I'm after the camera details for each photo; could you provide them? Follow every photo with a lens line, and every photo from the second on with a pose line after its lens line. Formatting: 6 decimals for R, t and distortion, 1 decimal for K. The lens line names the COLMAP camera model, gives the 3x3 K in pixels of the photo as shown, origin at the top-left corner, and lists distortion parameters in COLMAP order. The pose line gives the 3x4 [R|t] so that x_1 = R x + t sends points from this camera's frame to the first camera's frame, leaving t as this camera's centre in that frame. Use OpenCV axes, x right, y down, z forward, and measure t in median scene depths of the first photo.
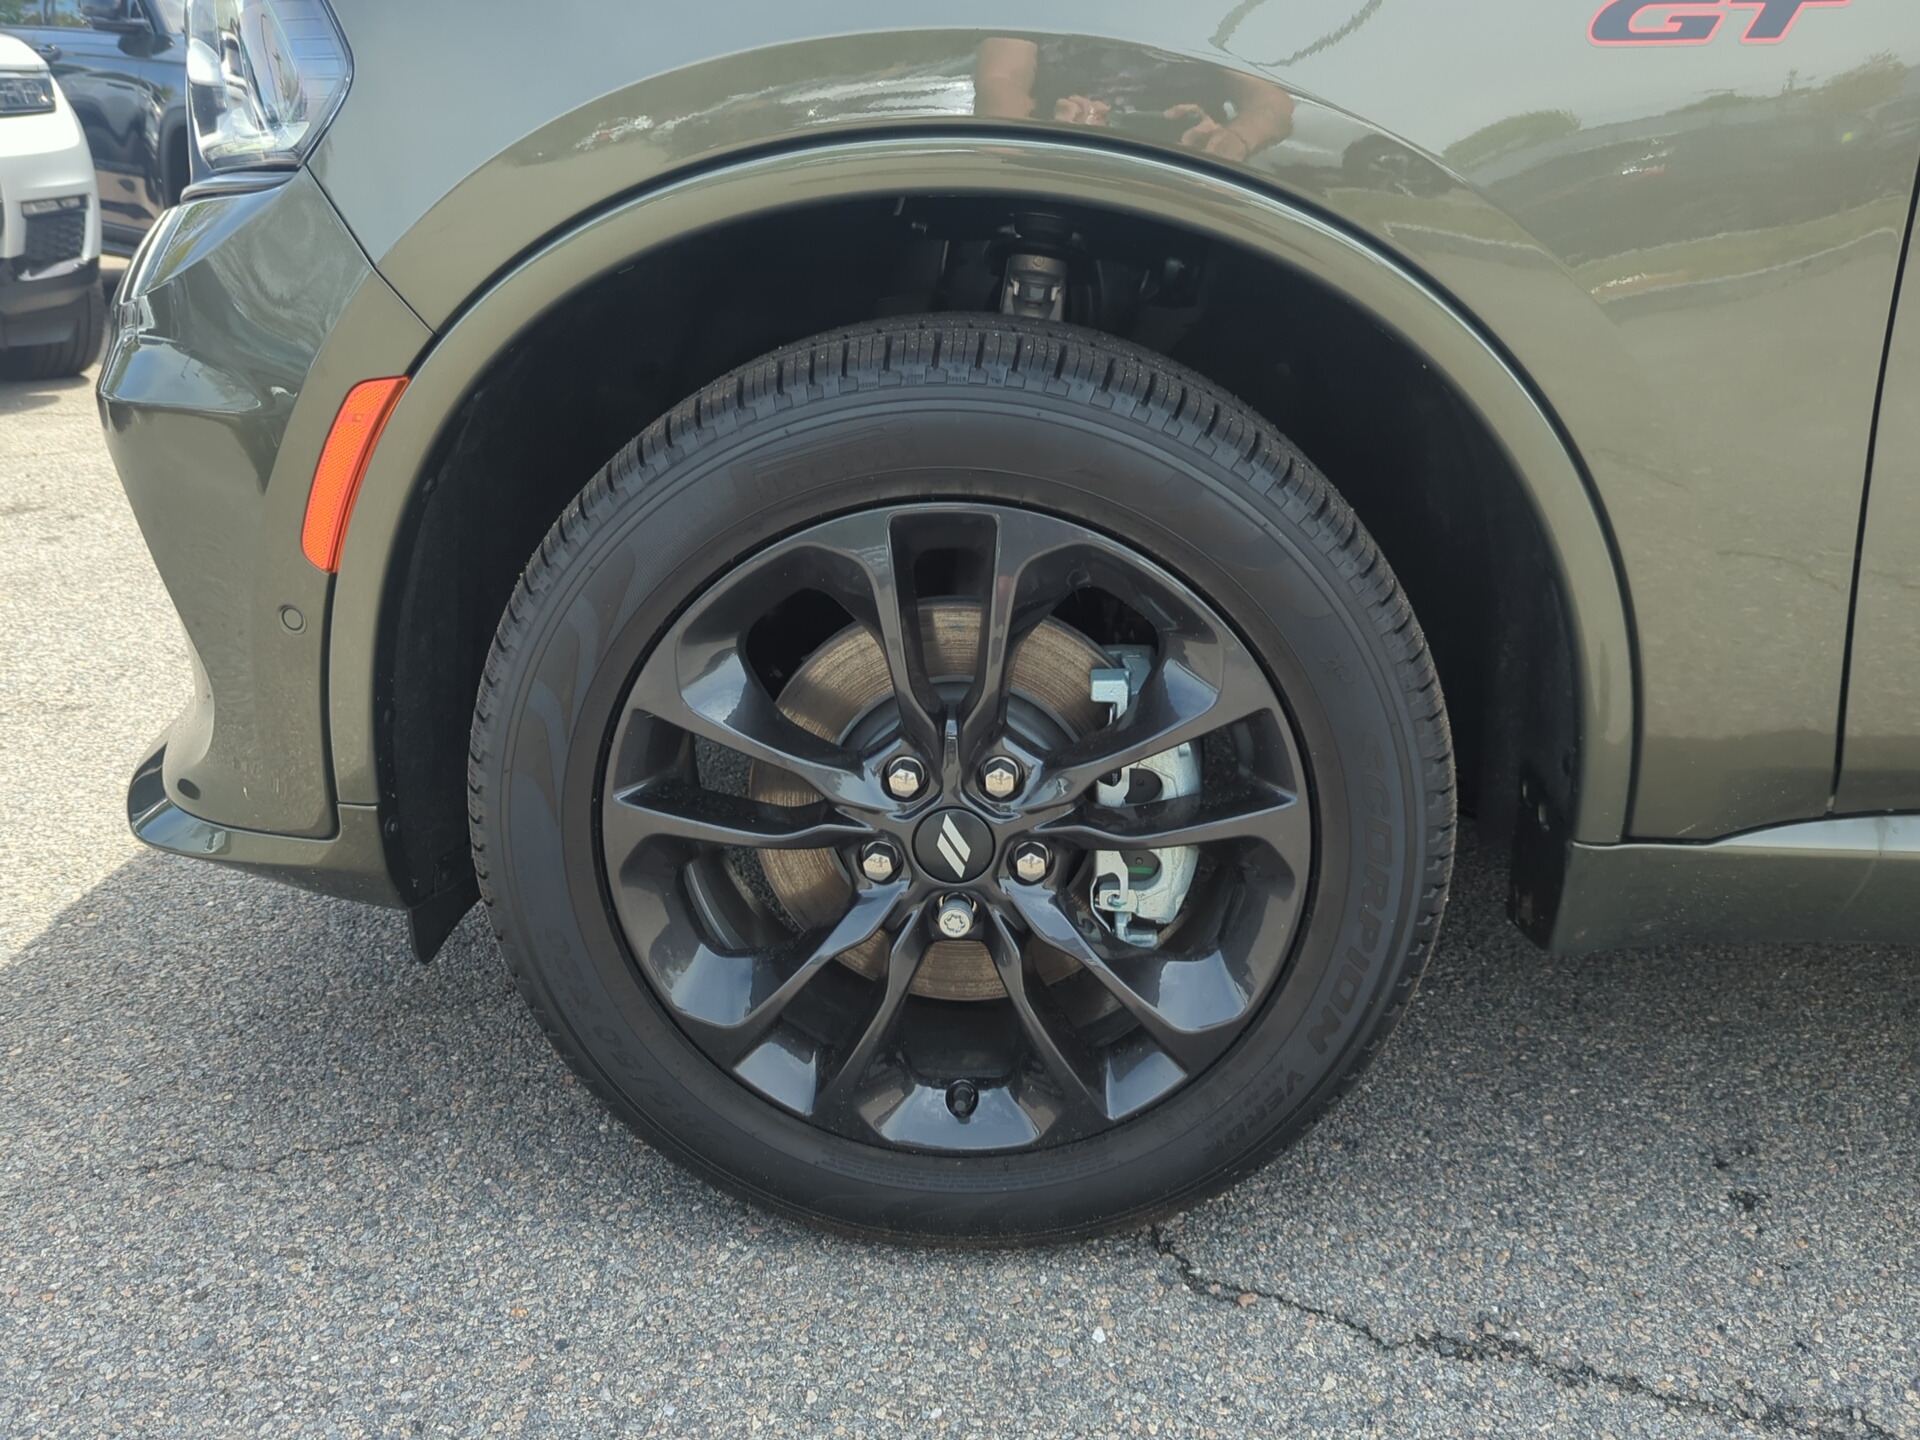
lens RADIAL K [[1555.9, 0, 978.9], [0, 1555.9, 693.3], [0, 0, 1]] dist [0.077044, -0.083076]
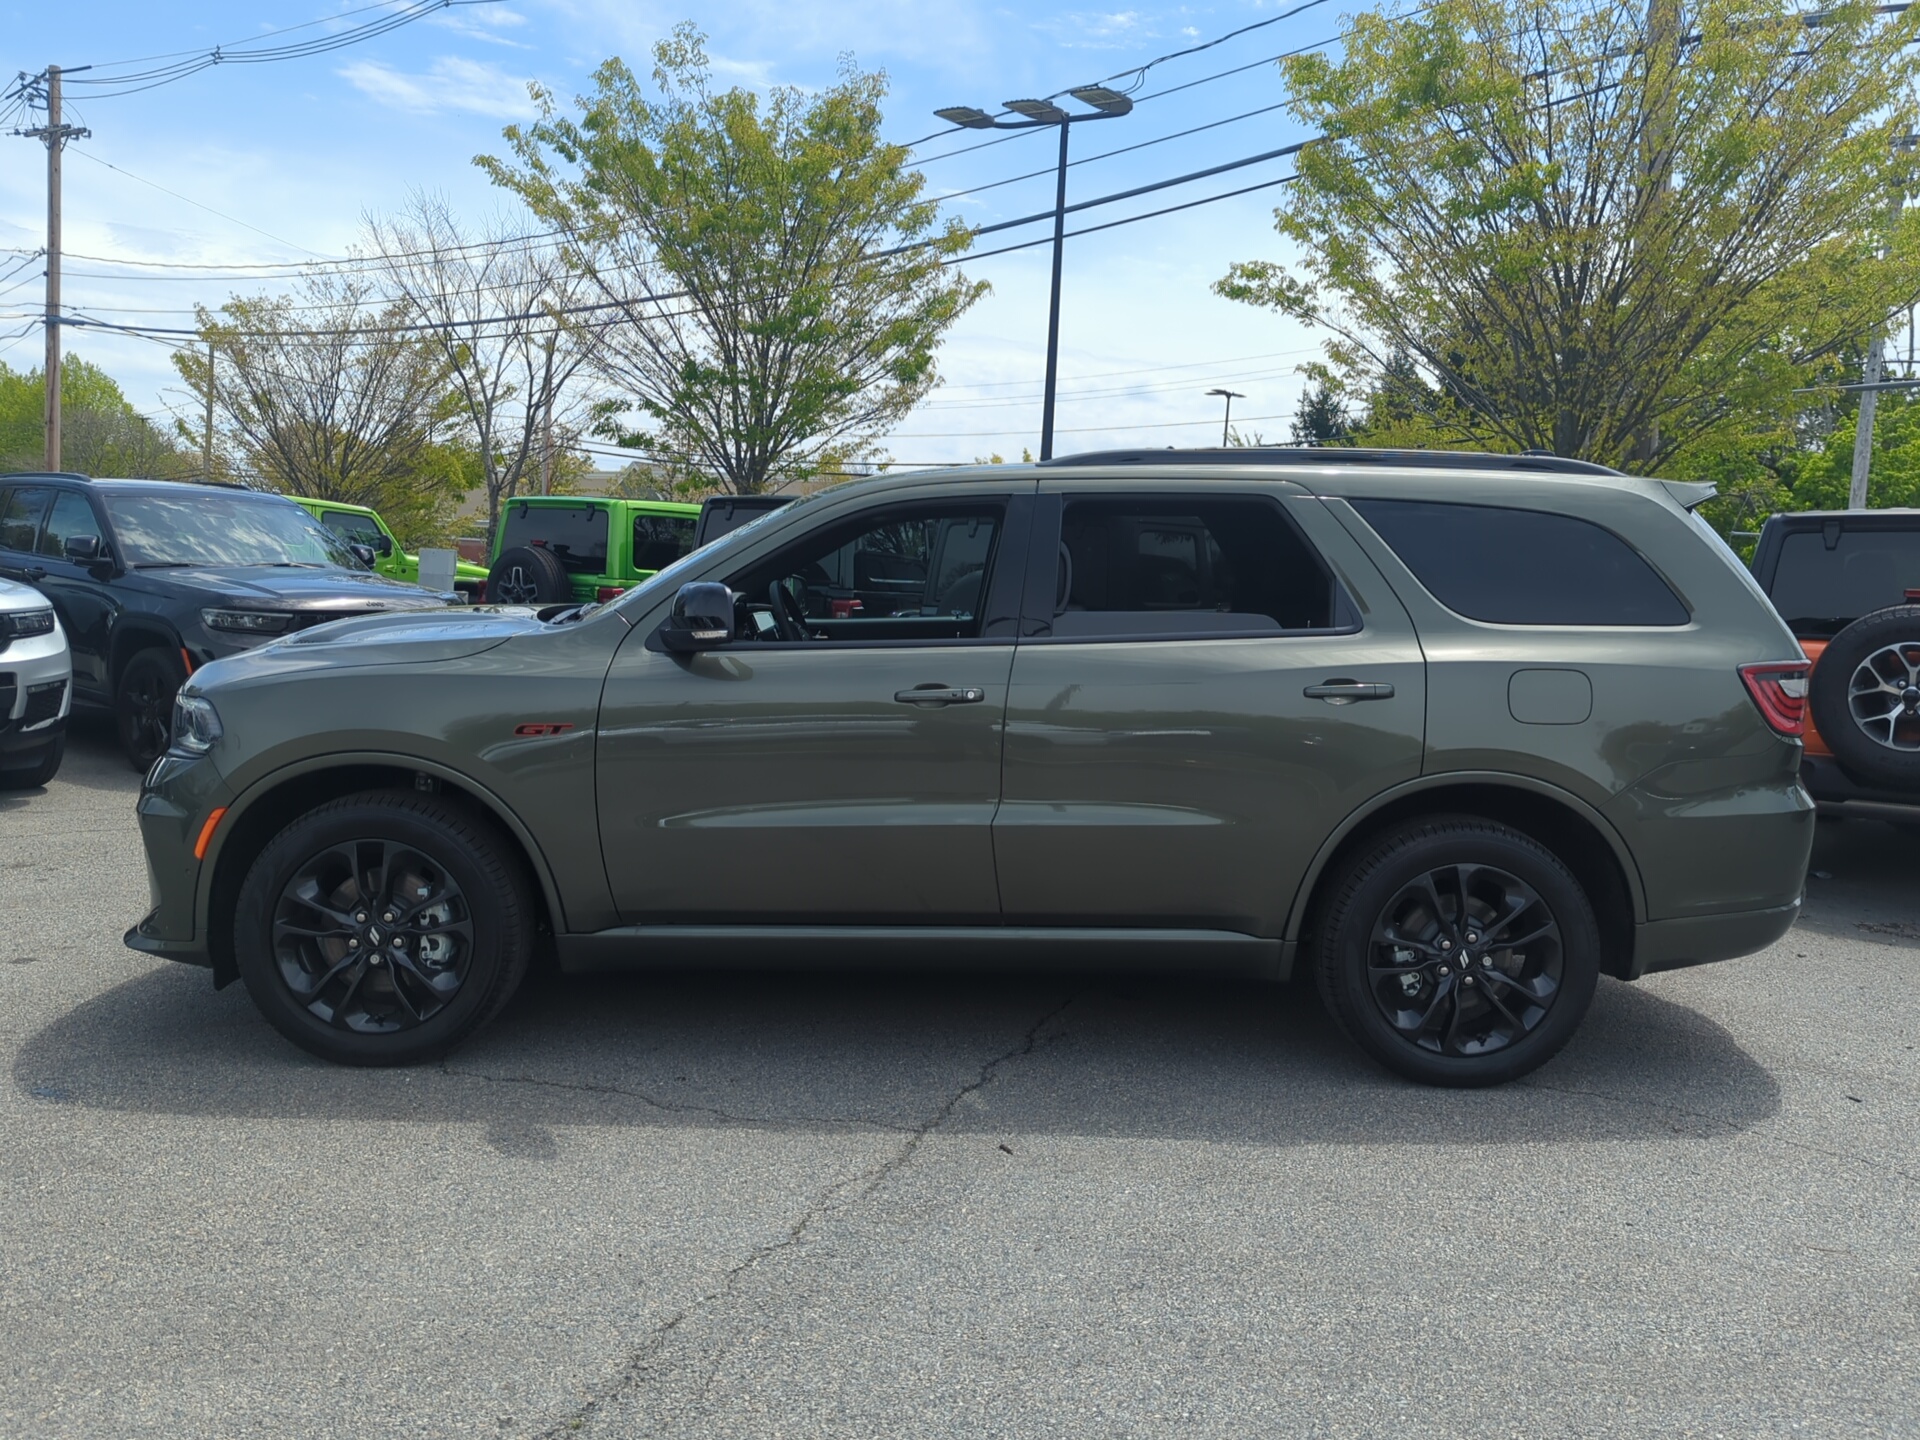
lens RADIAL K [[1555.9, 0, 978.9], [0, 1555.9, 693.3], [0, 0, 1]] dist [0.077044, -0.083076]
pose [[0.997450, 0.009552, 0.070730, 1.075304], [0.008155, 0.969262, -0.245895, 0.444514], [-0.070905, 0.245845, 0.966712, -2.644394]]
